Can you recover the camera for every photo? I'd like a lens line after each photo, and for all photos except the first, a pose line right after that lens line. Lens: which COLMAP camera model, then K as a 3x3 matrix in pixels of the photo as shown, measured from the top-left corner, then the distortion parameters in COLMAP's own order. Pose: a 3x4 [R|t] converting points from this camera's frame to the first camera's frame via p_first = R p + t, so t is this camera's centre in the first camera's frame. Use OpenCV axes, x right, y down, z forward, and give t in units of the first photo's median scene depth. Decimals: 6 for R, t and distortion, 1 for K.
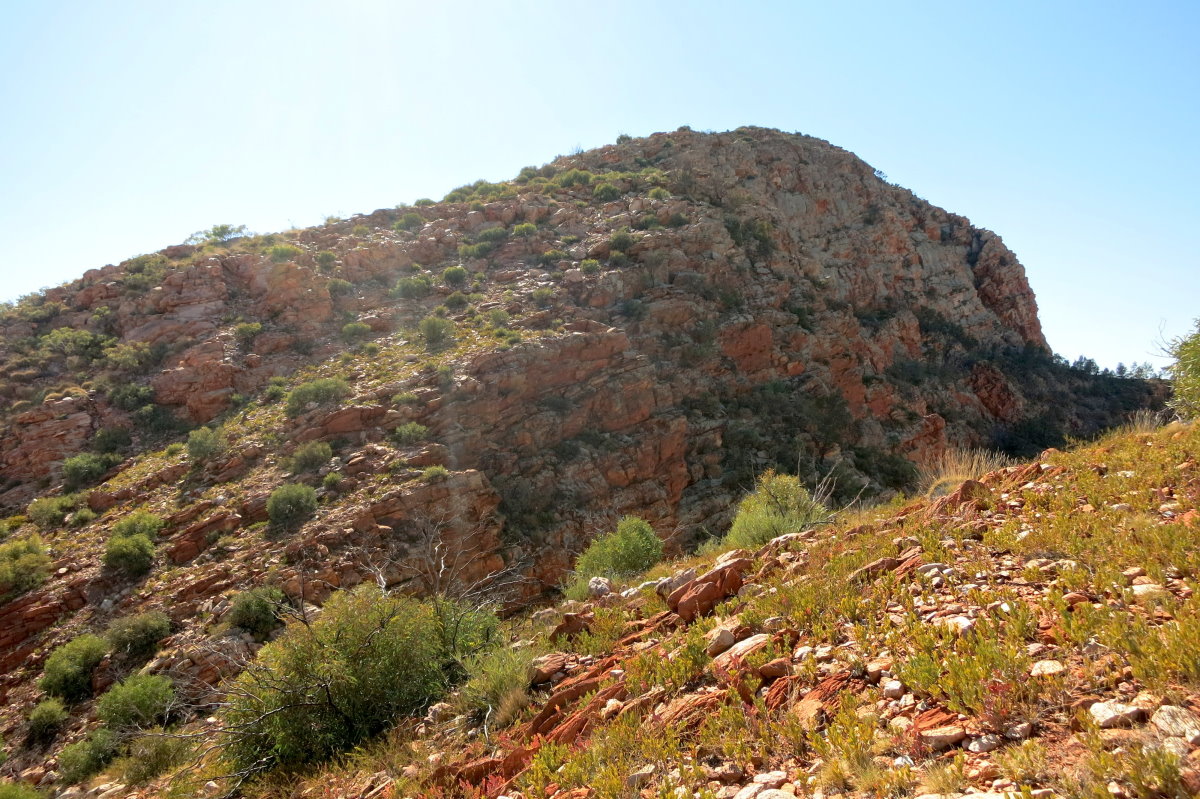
lens RADIAL K [[890.3, 0, 599.7], [0, 890.3, 398.9], [0, 0, 1]] dist [-0.008071, -0.002815]
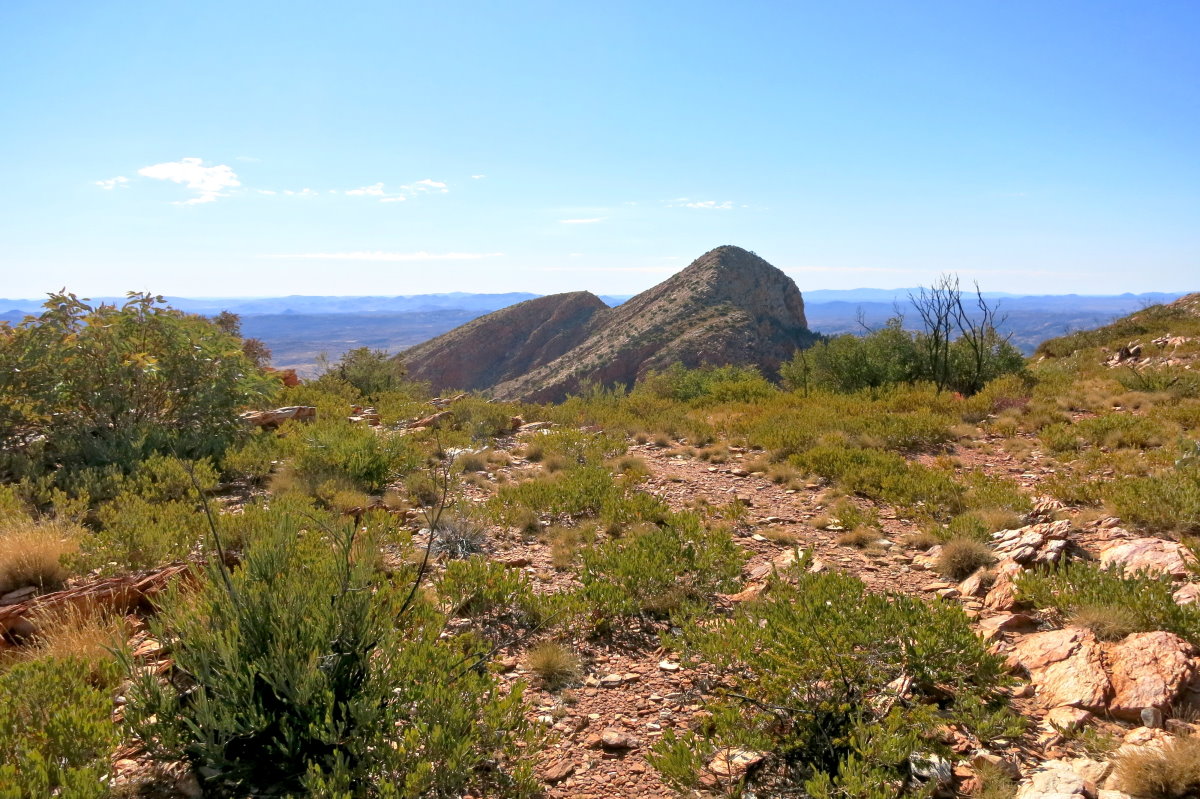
lens RADIAL K [[890.3, 0, 598.7], [0, 890.3, 399.2], [0, 0, 1]] dist [-0.008071, -0.002815]
pose [[0.966063, 0.005746, 0.258242, -0.917260], [-0.054472, 0.981801, 0.181931, -0.320599], [-0.252497, -0.189824, 0.948795, -1.662695]]
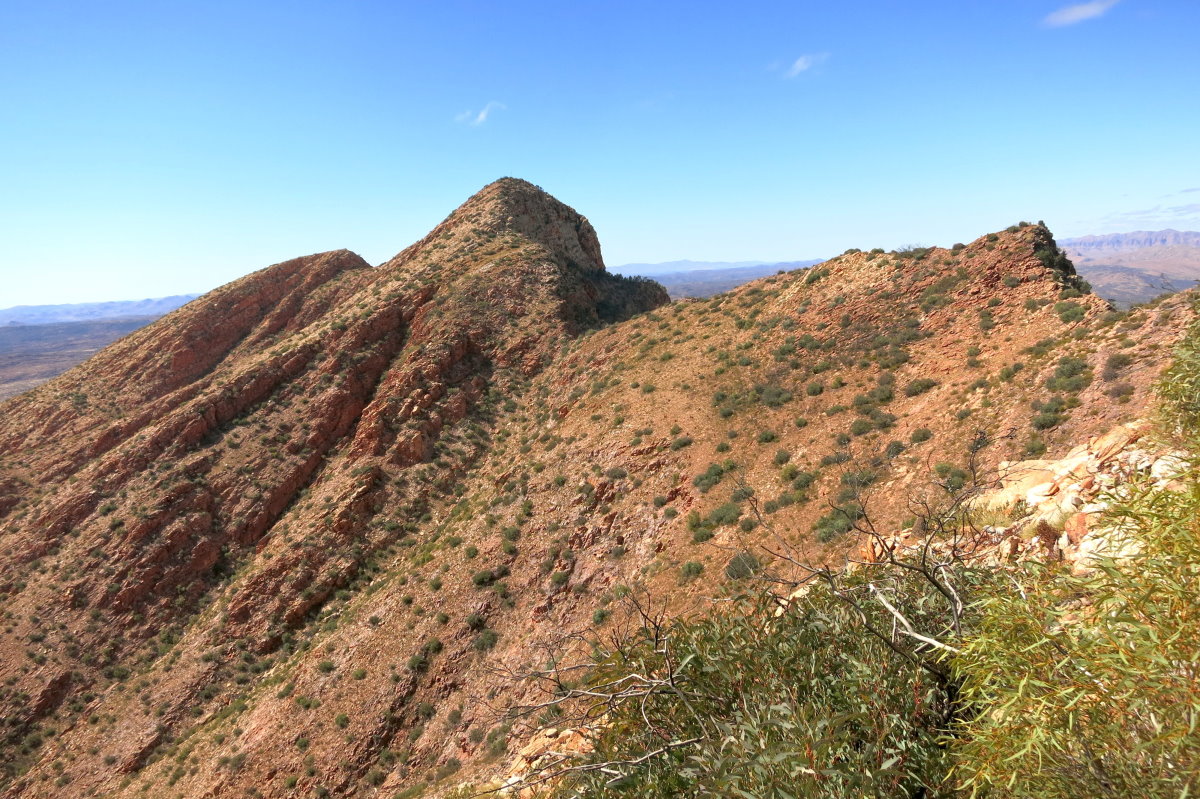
lens RADIAL K [[890.3, 0, 601.0], [0, 890.3, 399.7], [0, 0, 1]] dist [-0.008071, -0.002815]
pose [[0.871870, -0.079297, 0.483275, -0.786836], [-0.017002, 0.981309, 0.191687, -0.181140], [-0.489443, -0.175343, 0.854225, -1.267913]]
